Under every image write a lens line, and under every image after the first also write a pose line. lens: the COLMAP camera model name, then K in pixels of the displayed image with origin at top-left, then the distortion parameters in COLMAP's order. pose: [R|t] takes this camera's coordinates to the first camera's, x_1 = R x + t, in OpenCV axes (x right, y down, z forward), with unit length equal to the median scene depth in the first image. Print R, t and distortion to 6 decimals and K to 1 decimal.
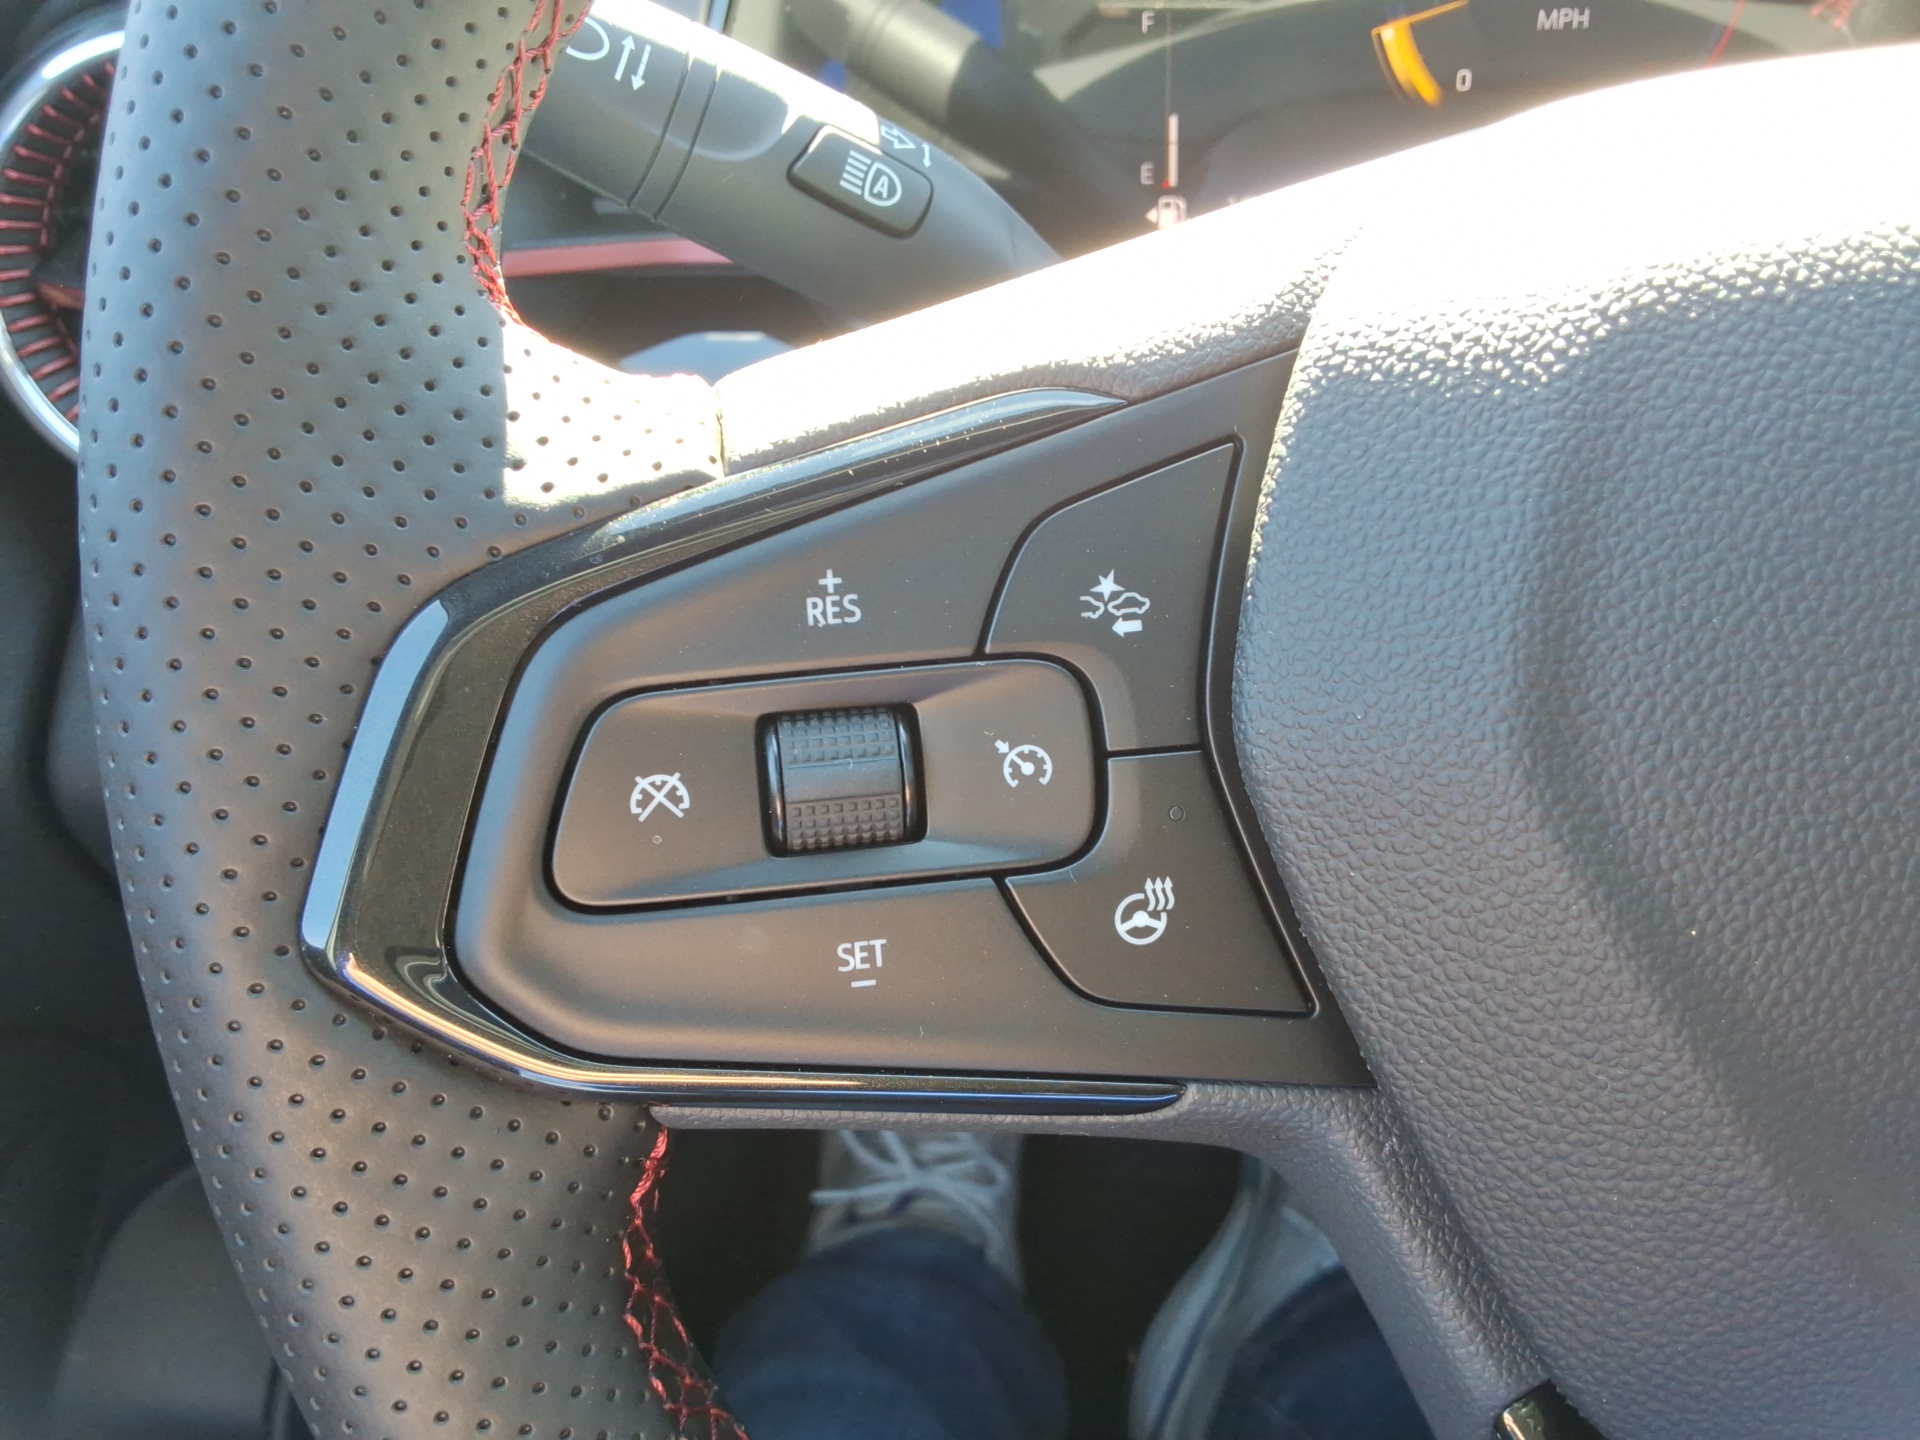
lens RADIAL K [[1562.8, 0, 972.6], [0, 1562.8, 715.3], [0, 0, 1]] dist [0.117394, -0.192330]
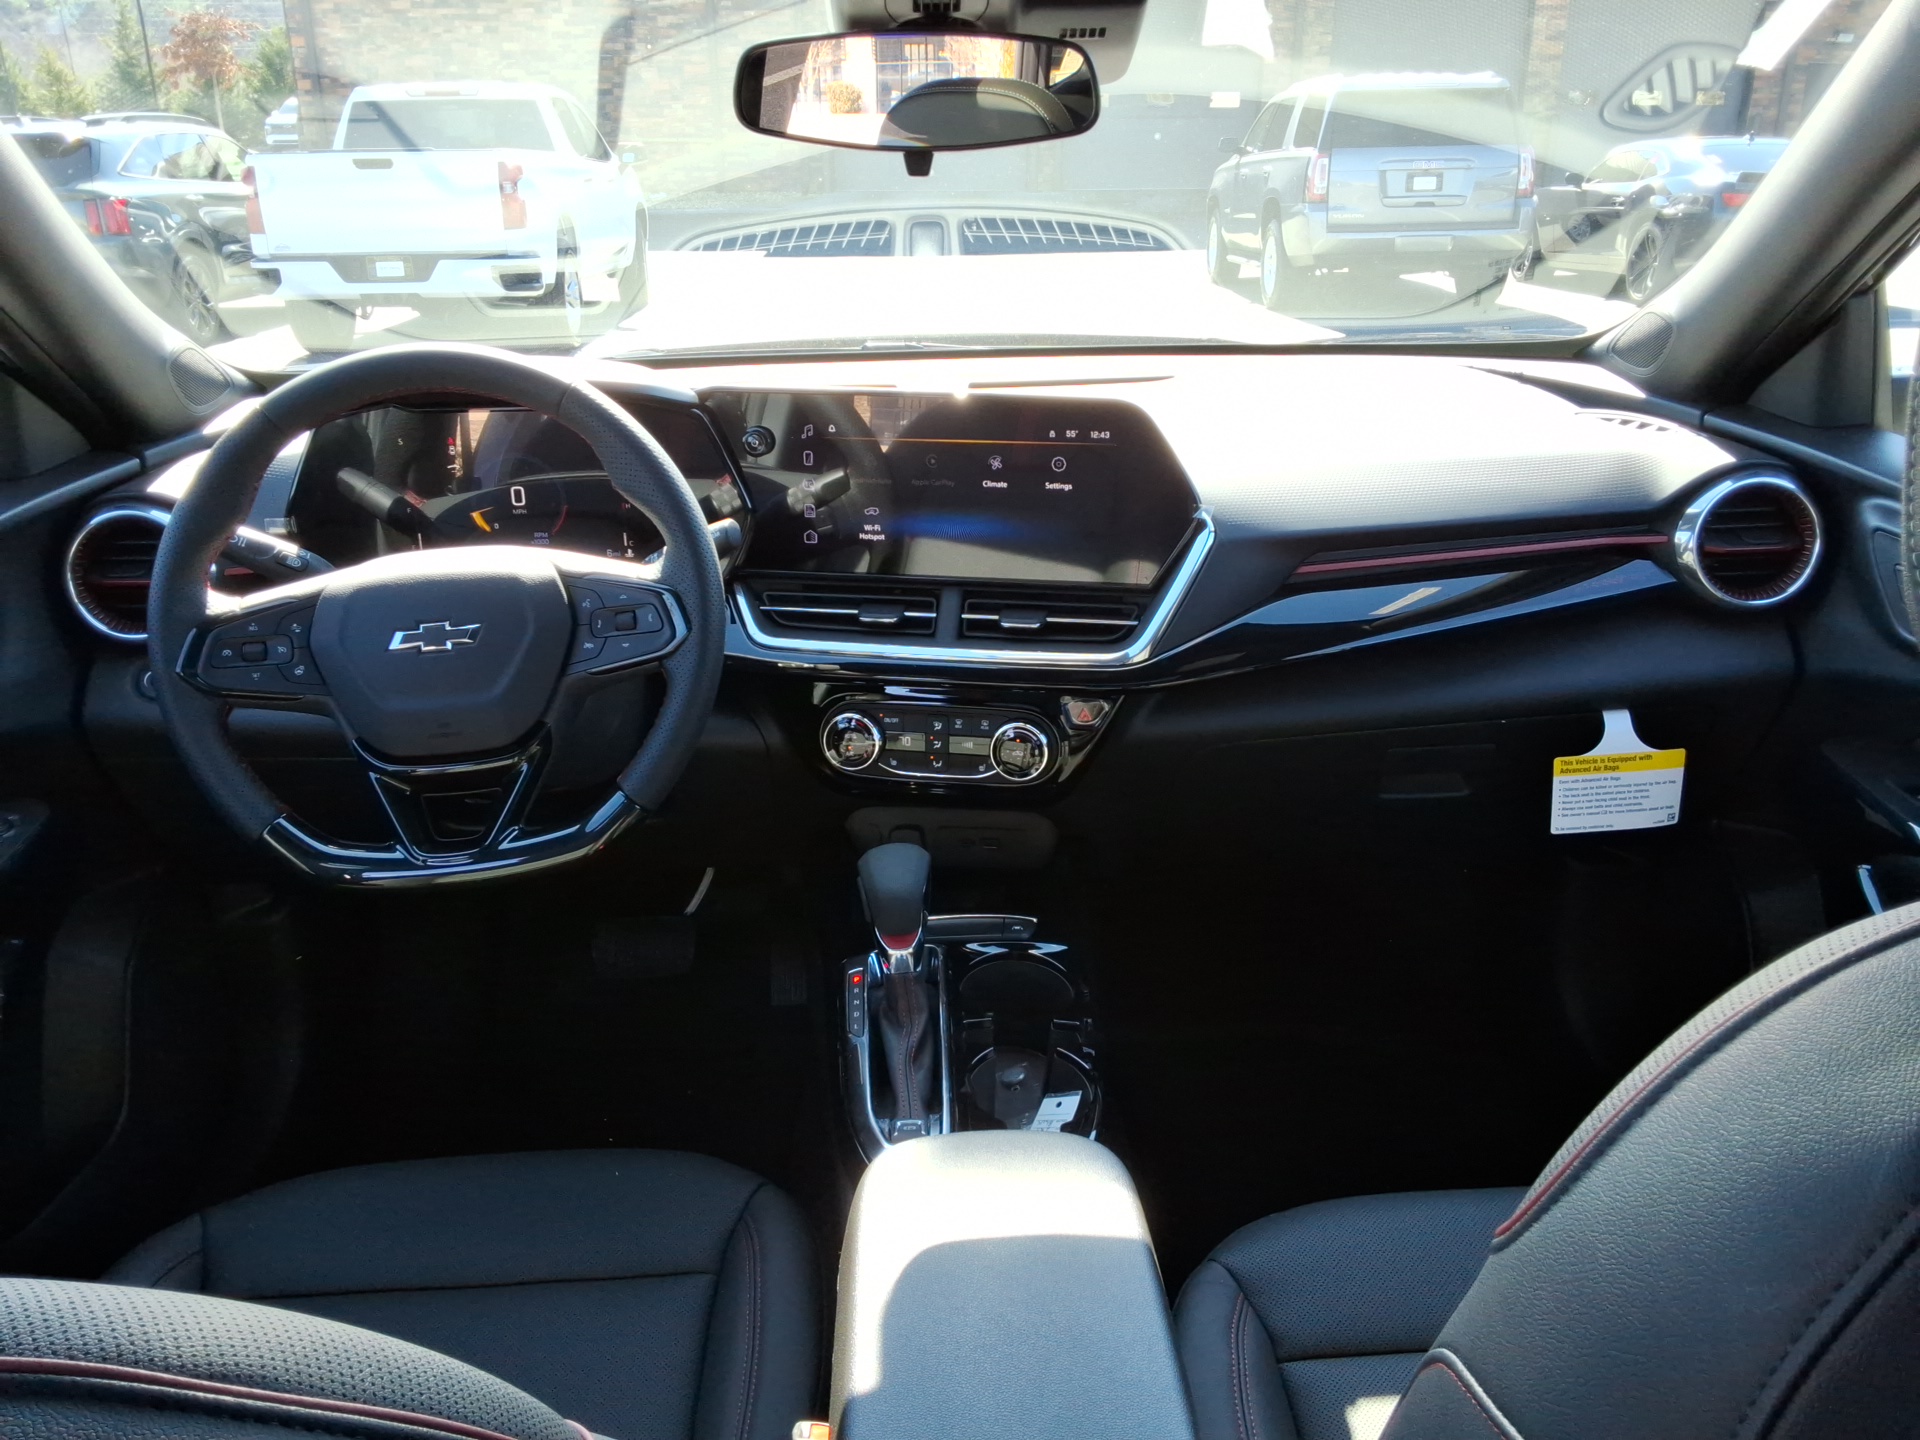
lens RADIAL K [[1527.6, 0, 1009.8], [0, 1527.6, 719.8], [0, 0, 1]] dist [0.033285, -0.074631]
pose [[0.989400, -0.016332, 0.144297, 2.302417], [0.037917, 0.988240, -0.148135, 1.507372], [-0.140181, 0.152036, 0.978384, -6.254183]]
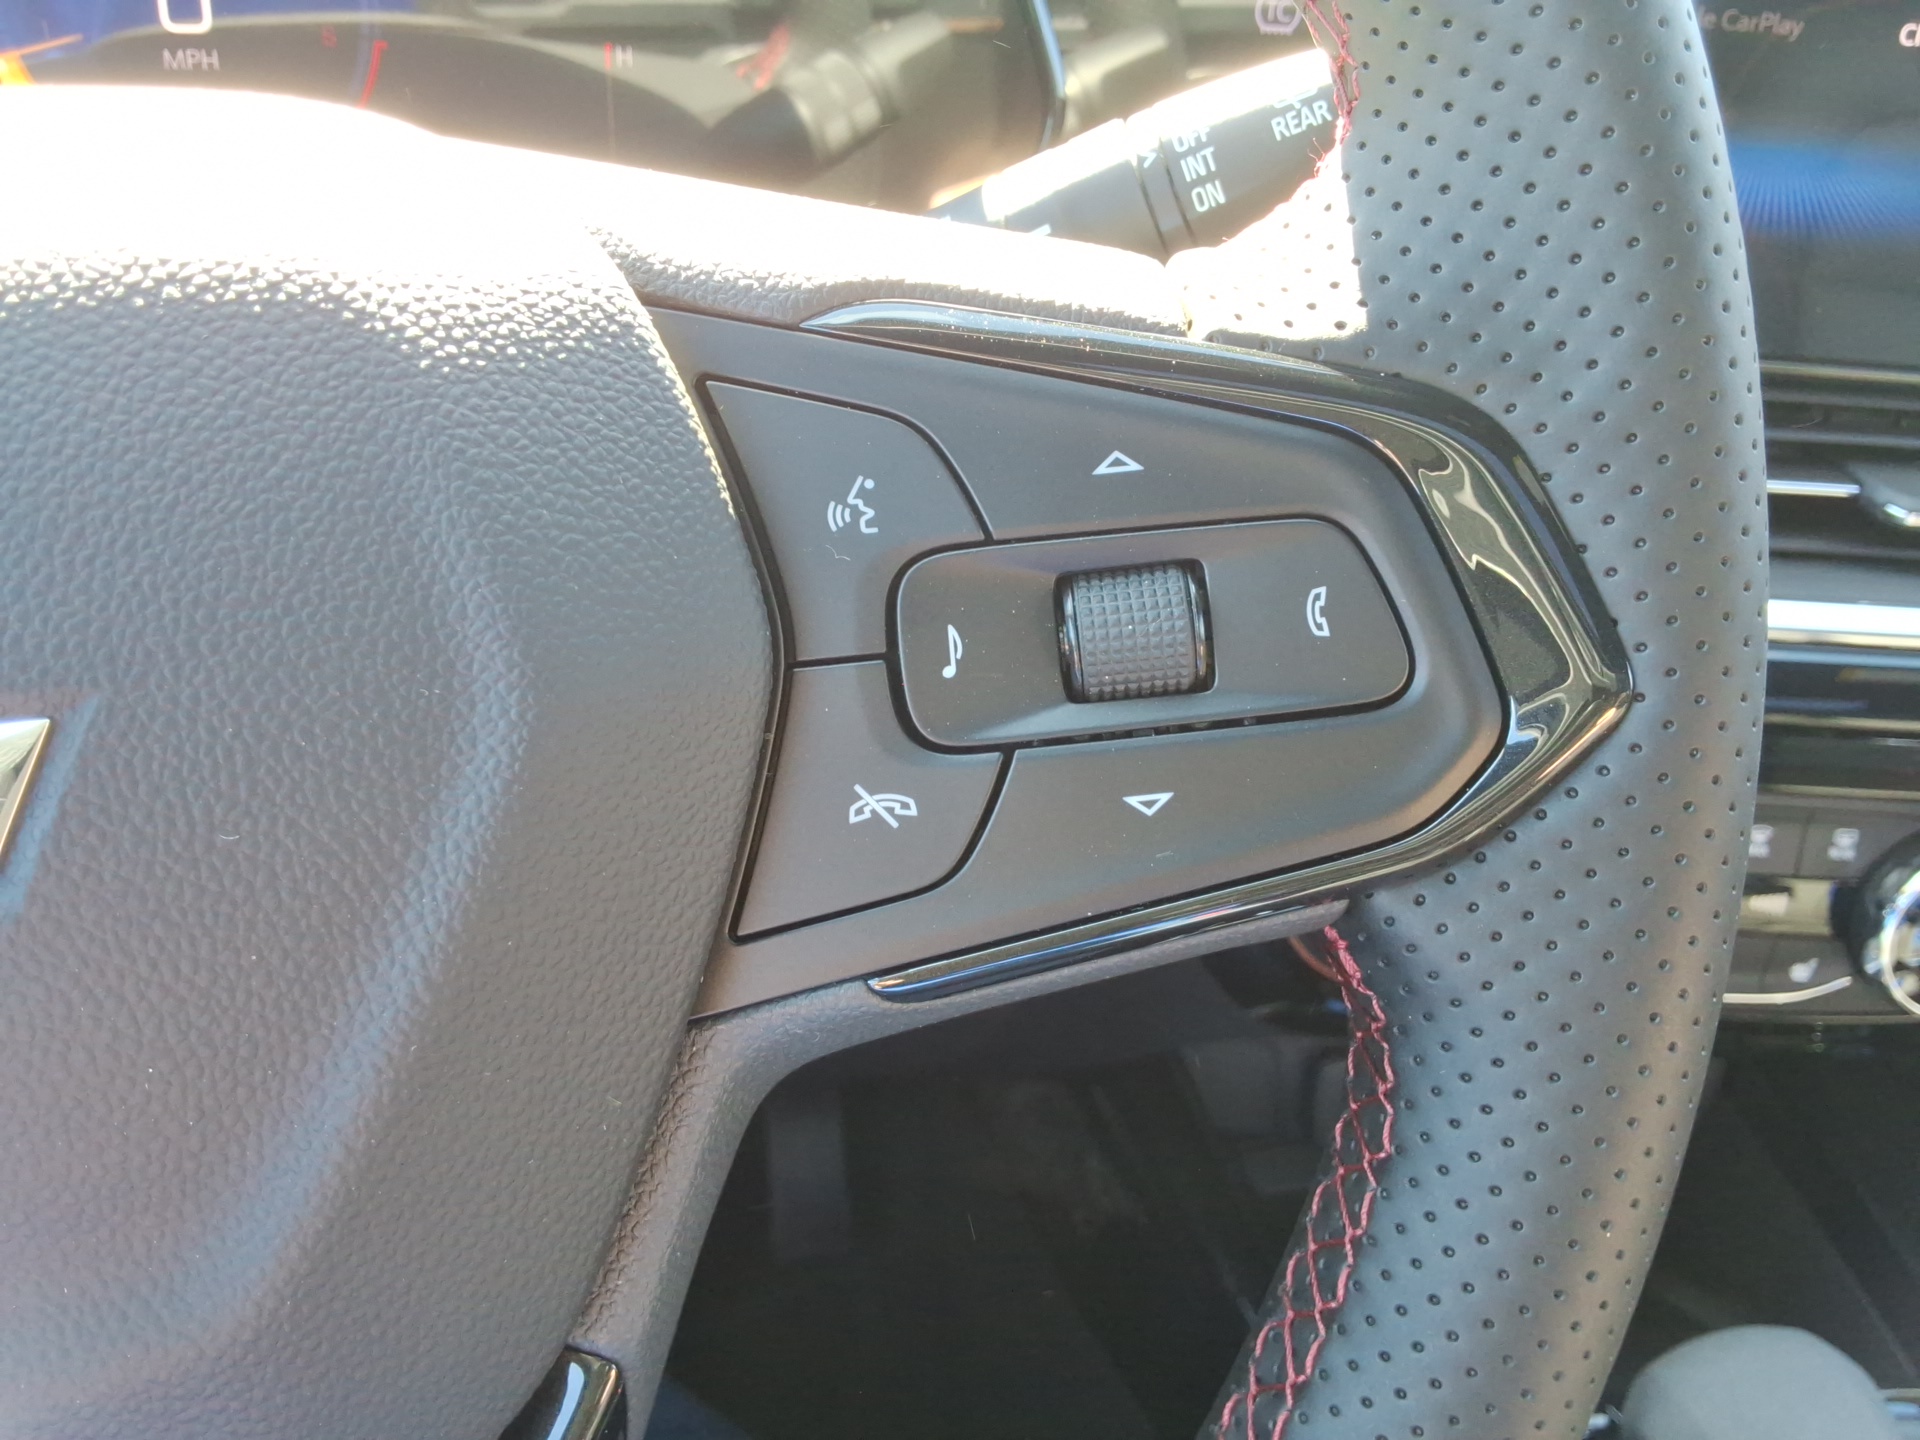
lens RADIAL K [[1562.8, 0, 972.6], [0, 1562.8, 715.3], [0, 0, 1]] dist [0.117394, -0.192330]
pose [[0.946041, -0.056540, 0.319075, 1.128561], [0.062266, 0.998029, -0.007764, -0.003373], [-0.318008, 0.027213, 0.947698, -0.116299]]
